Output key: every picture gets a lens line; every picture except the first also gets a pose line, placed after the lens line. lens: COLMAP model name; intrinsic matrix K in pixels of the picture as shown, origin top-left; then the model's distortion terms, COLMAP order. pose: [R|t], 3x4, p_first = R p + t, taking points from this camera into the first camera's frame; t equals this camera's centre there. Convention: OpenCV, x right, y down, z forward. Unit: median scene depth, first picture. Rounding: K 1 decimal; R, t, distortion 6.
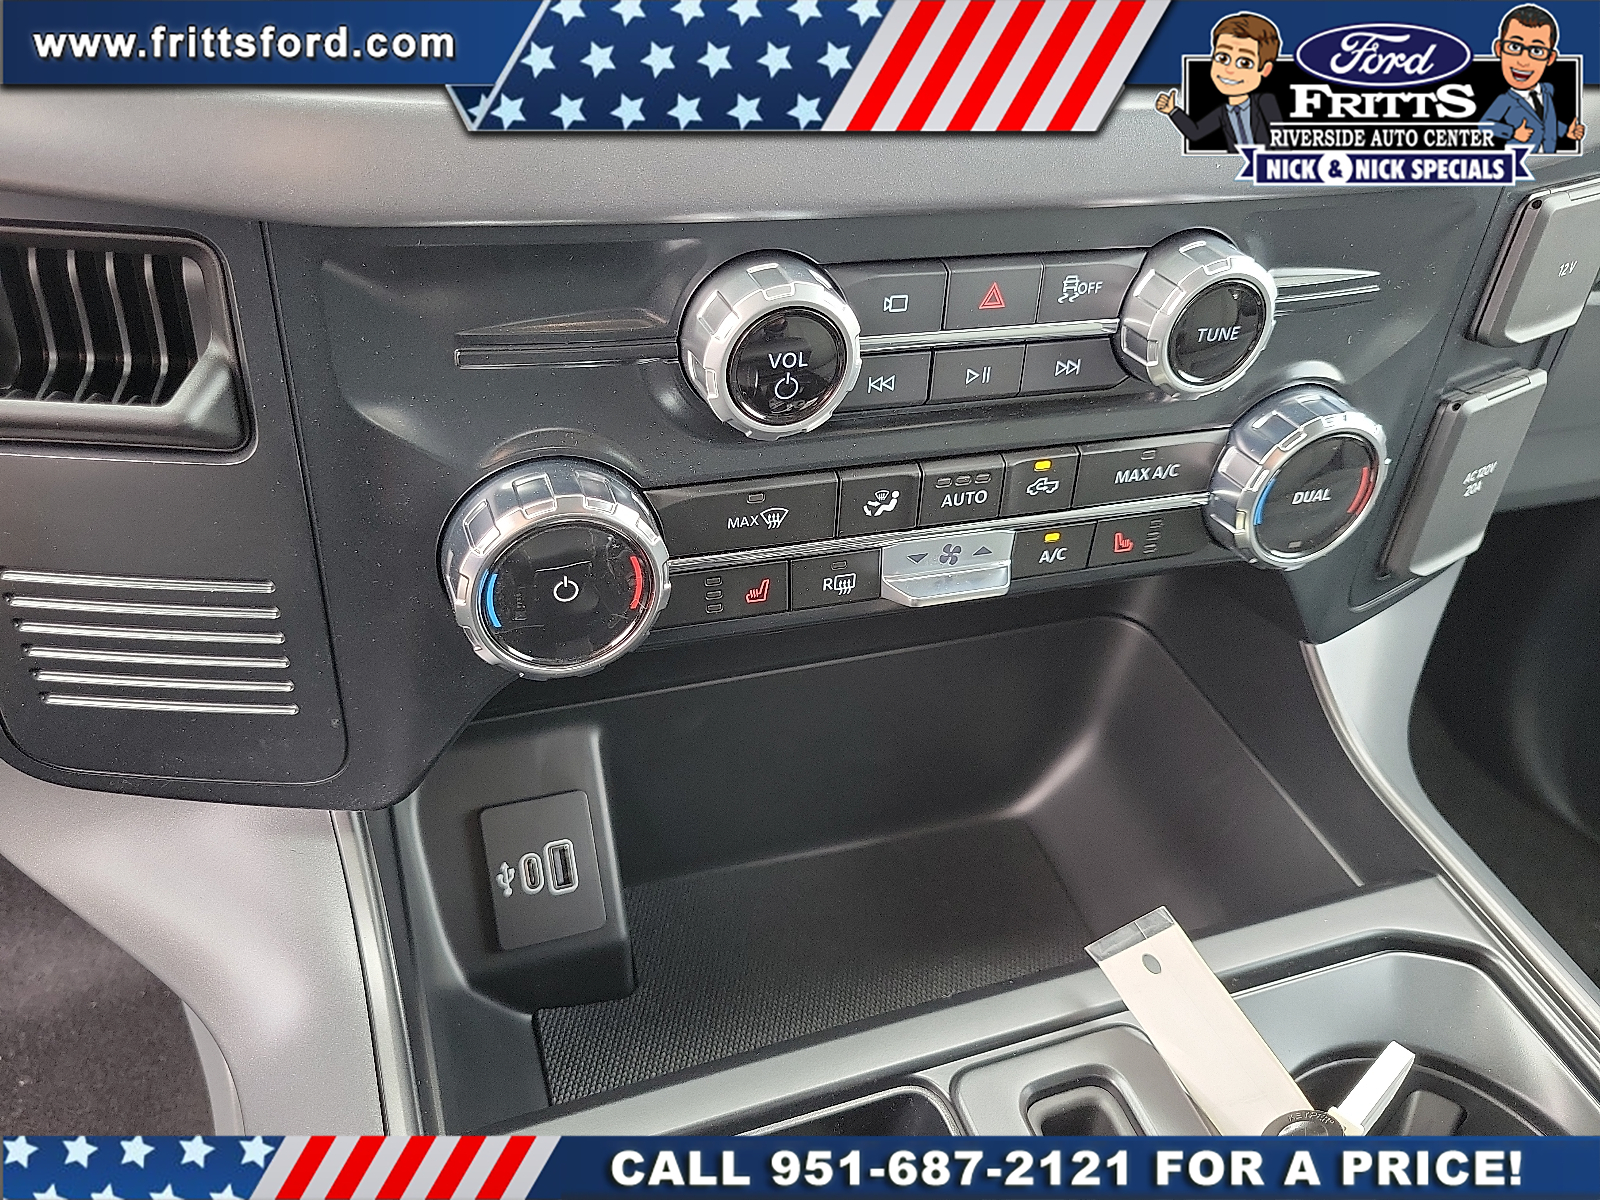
lens RADIAL K [[1210.2, 0, 800.1], [0, 1210.2, 618.3], [0, 0, 1]] dist [-0.000803, -0.002583]
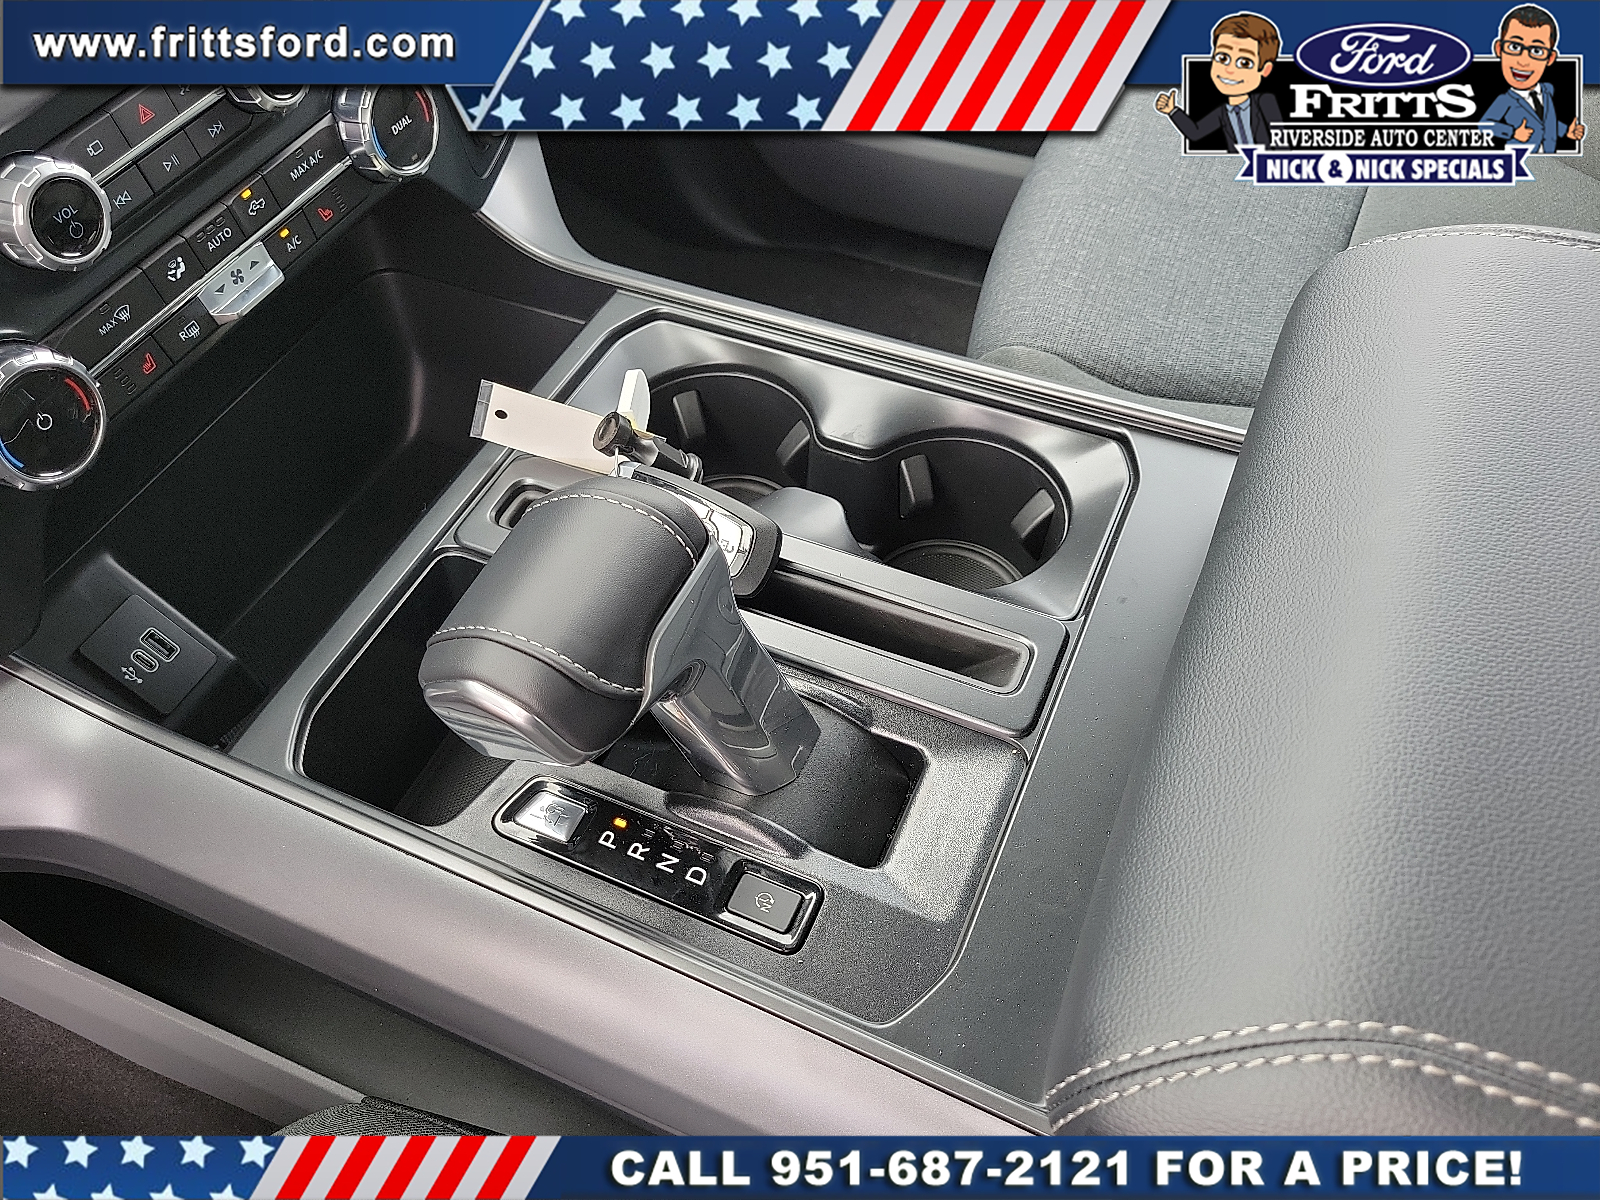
lens RADIAL K [[1192.0, 0, 768.1], [0, 1192.0, 607.9], [0, 0, 1]] dist [0.010264, 0.000247]
pose [[0.700631, -0.638518, 0.318450, -0.160926], [0.552268, 0.767878, 0.324597, 0.154928], [-0.451792, -0.051553, 0.890633, -0.709645]]
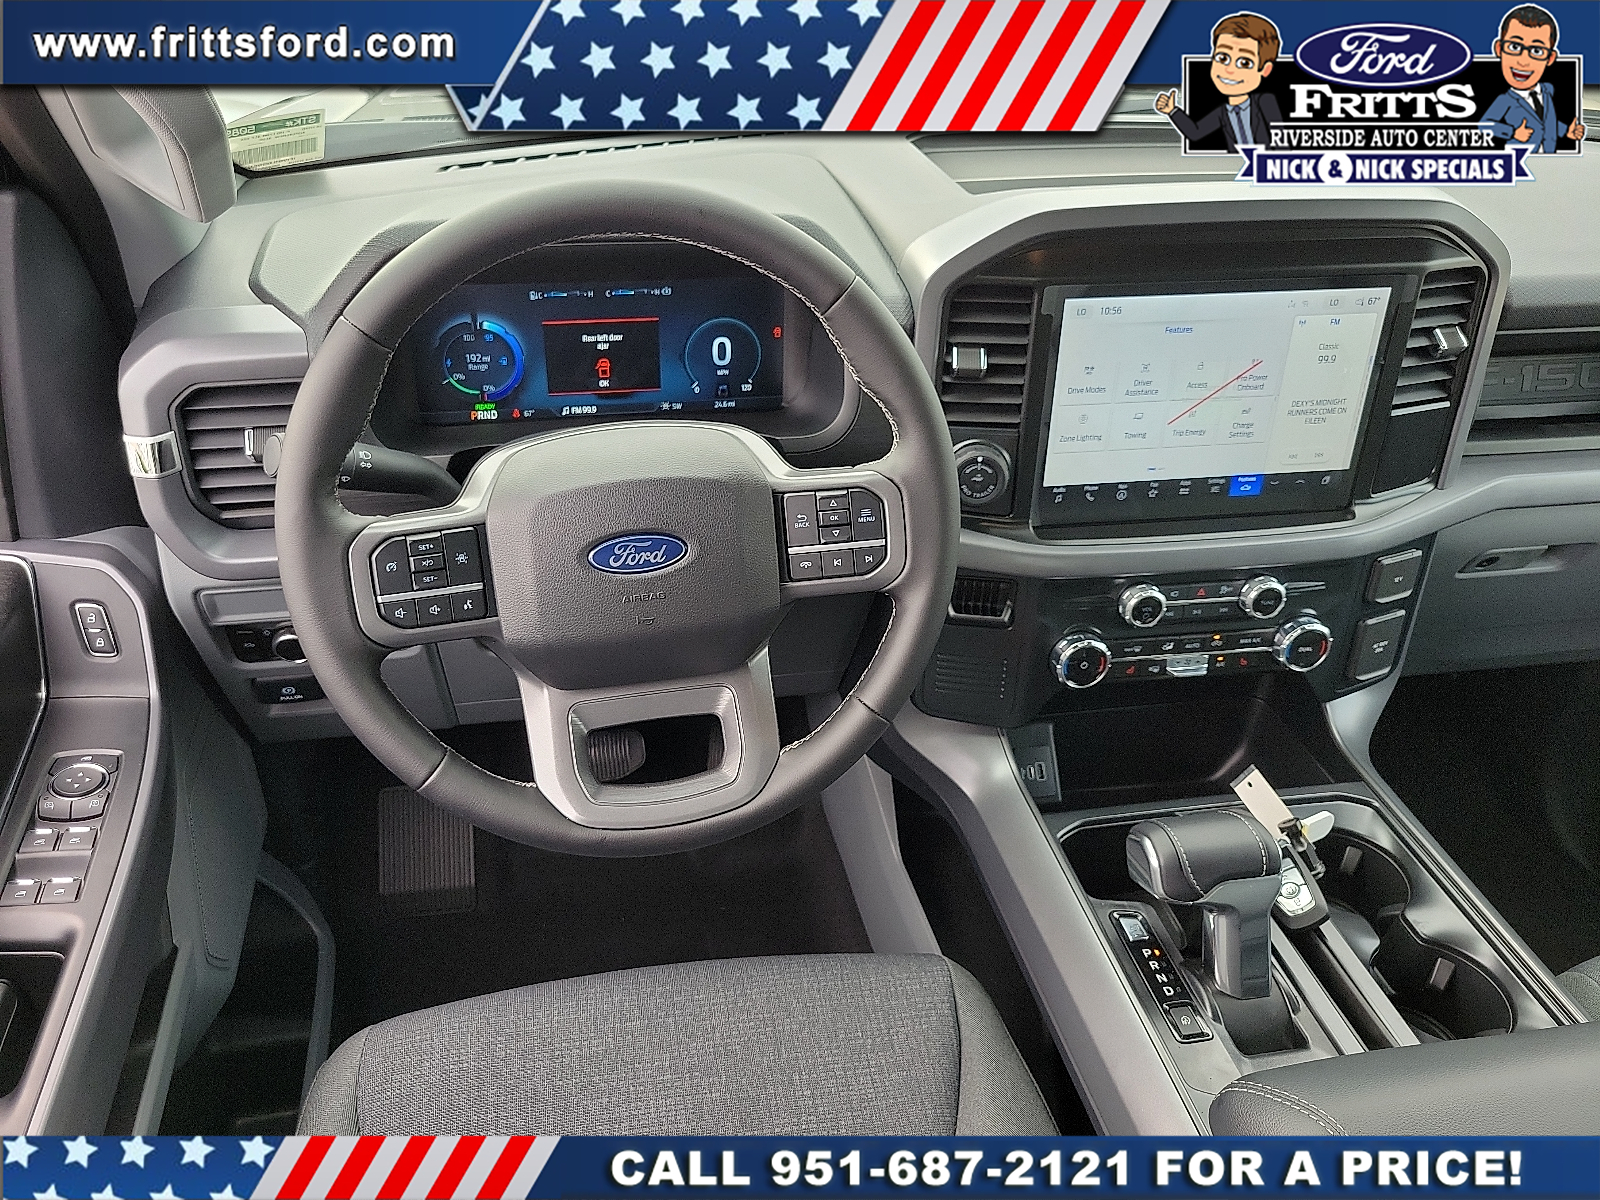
lens RADIAL K [[1192.0, 0, 768.1], [0, 1192.0, 607.9], [0, 0, 1]] dist [0.010264, 0.000247]
pose [[0.979600, 0.029774, -0.198741, -0.375626], [-0.055804, 0.990371, -0.126689, 0.291949], [0.193055, 0.135195, 0.971829, -2.547470]]
